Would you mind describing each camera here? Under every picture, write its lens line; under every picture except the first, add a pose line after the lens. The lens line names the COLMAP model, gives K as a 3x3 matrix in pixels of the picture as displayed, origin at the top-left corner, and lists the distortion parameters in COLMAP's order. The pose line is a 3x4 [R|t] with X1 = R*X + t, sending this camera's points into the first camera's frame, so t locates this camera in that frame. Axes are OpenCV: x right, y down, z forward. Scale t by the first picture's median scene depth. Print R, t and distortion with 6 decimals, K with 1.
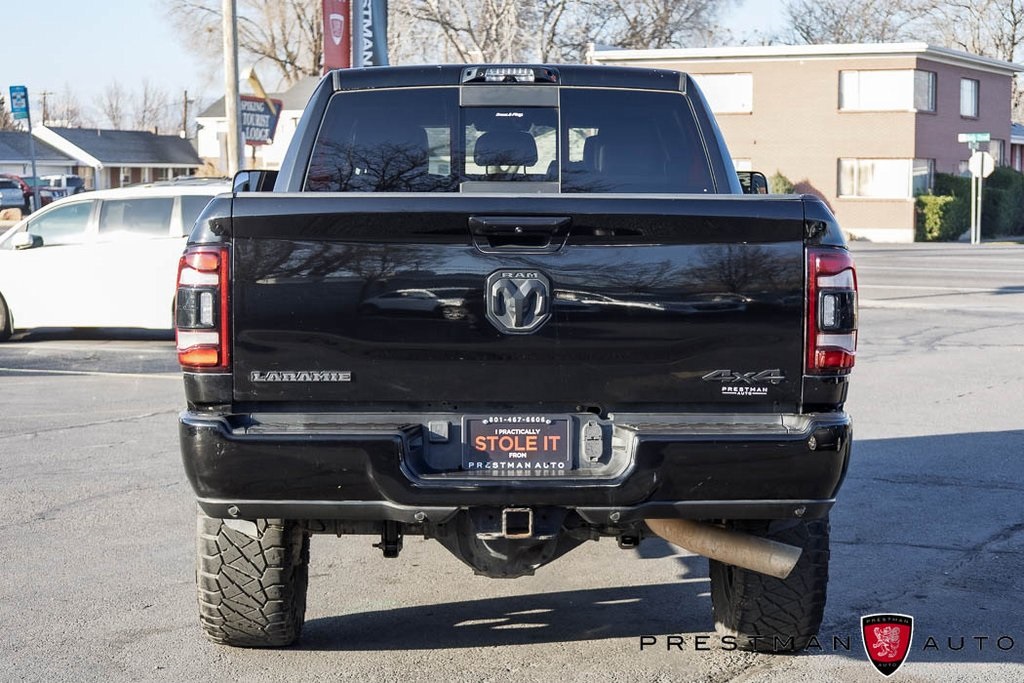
lens RADIAL K [[2043.0, 0, 512.0], [0, 2043.0, 341.5], [0, 0, 1]] dist [0.019041, 0.059579]
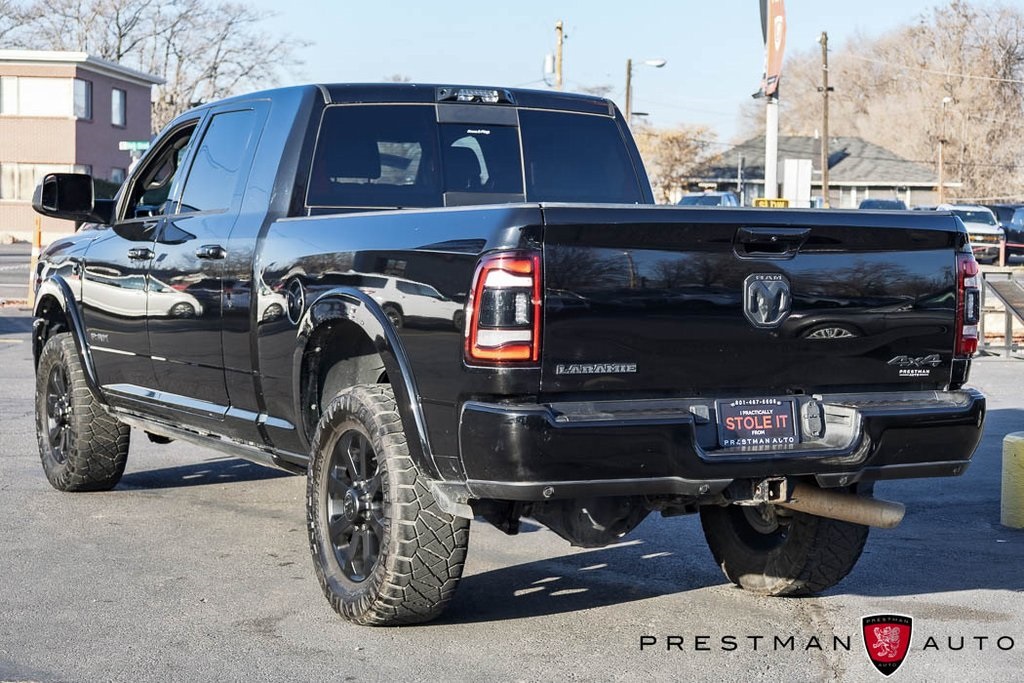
lens RADIAL K [[1987.9, 0, 512.0], [0, 1987.9, 341.5], [0, 0, 1]] dist [-0.014533, 0.064818]
pose [[0.901924, -0.015739, 0.431607, -0.610169], [0.015823, 0.999869, 0.003397, -0.002228], [-0.431604, 0.003765, 0.902055, 0.040127]]
